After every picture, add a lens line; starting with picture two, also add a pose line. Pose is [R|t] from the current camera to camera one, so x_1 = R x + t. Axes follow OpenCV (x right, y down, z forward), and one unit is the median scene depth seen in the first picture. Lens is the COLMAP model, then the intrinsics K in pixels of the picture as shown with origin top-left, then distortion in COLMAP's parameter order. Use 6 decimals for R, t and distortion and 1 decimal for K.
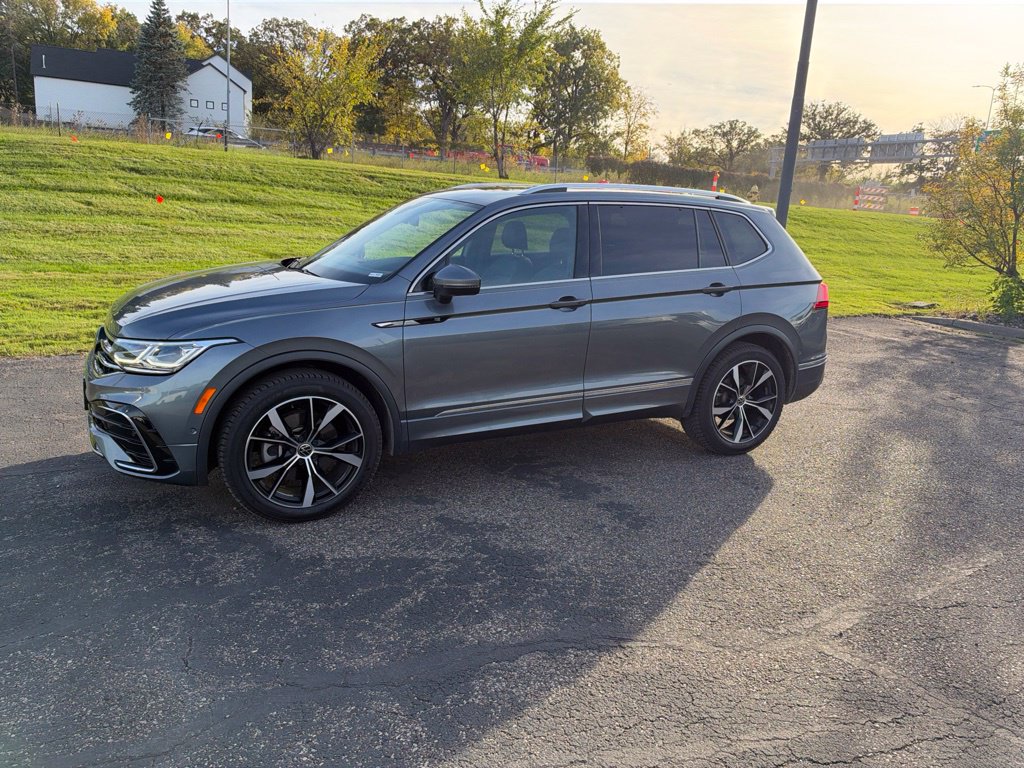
lens RADIAL K [[746.9, 0, 510.3], [0, 746.9, 373.6], [0, 0, 1]] dist [0.003677, -0.017117]
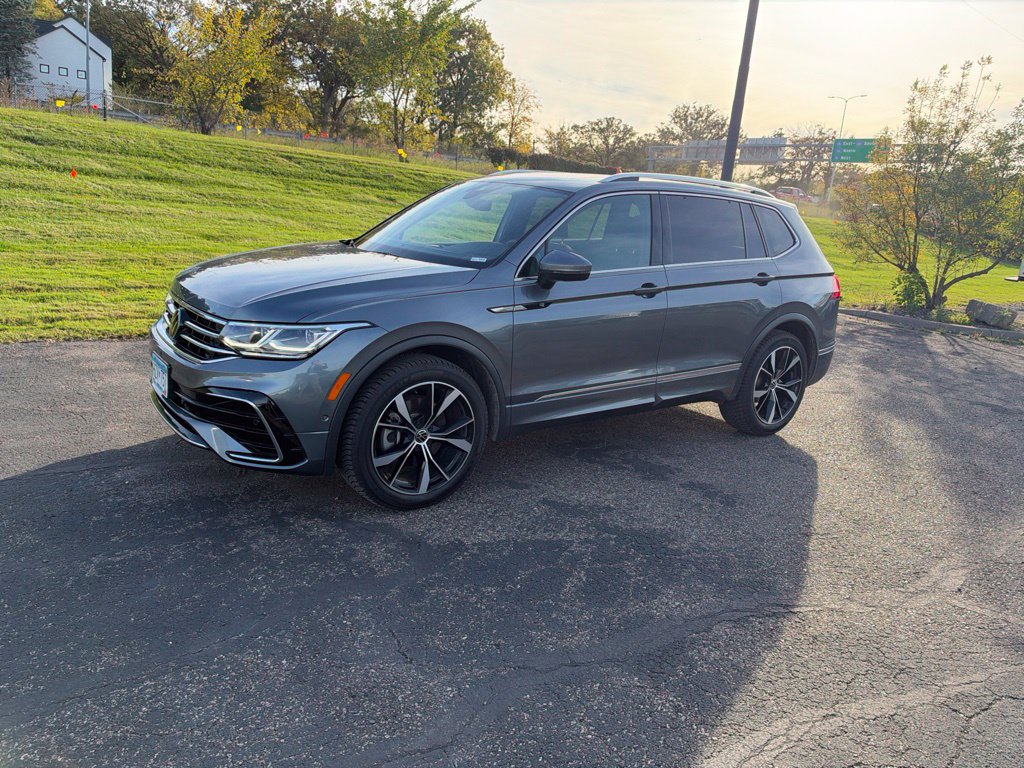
lens RADIAL K [[746.9, 0, 515.2], [0, 746.9, 373.7], [0, 0, 1]] dist [0.003677, -0.017117]
pose [[0.985578, -0.006149, 0.169112, -0.107921], [0.003855, 0.999896, 0.013887, 0.002252], [-0.169179, -0.013035, 0.985499, 0.005232]]
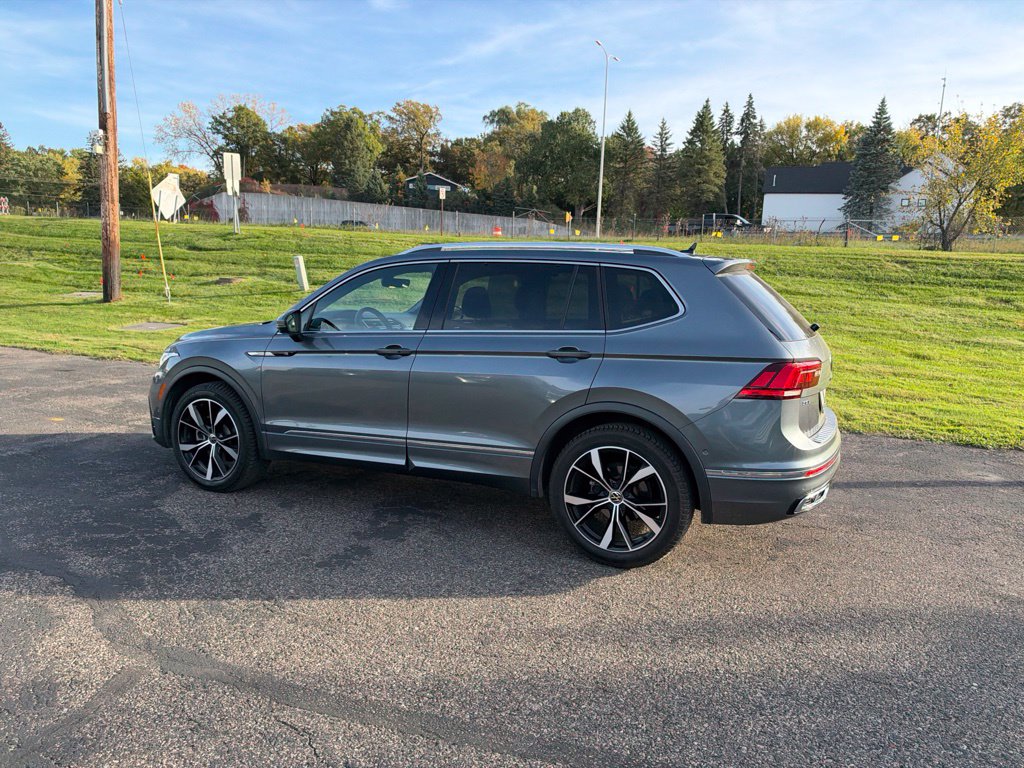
lens RADIAL K [[746.9, 0, 513.7], [0, 746.9, 368.5], [0, 0, 1]] dist [0.003677, -0.017117]
pose [[0.620318, 0.066914, -0.781491, 0.392205], [-0.173062, 0.983475, -0.053161, -0.017033], [0.765020, 0.168224, 0.621648, 0.184238]]
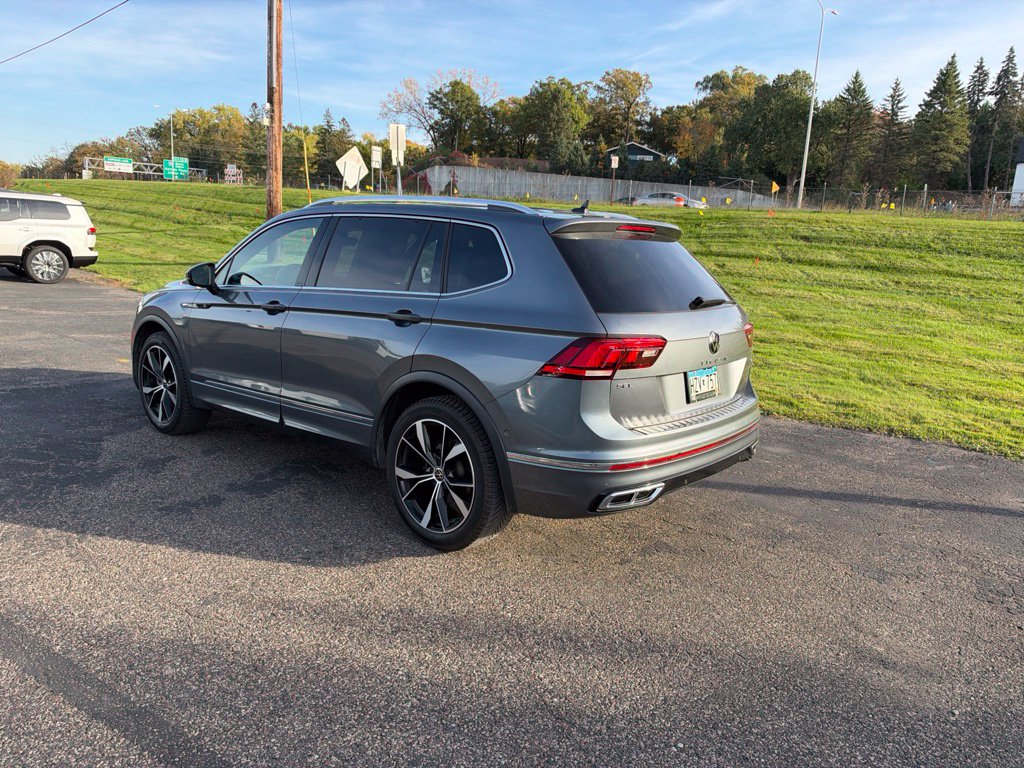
lens RADIAL K [[746.9, 0, 508.3], [0, 746.9, 376.1], [0, 0, 1]] dist [0.003677, -0.017117]
pose [[0.381154, 0.137453, -0.914236, 0.456307], [-0.237530, 0.970250, 0.046846, -0.049424], [0.893477, 0.199303, 0.402464, 0.343362]]
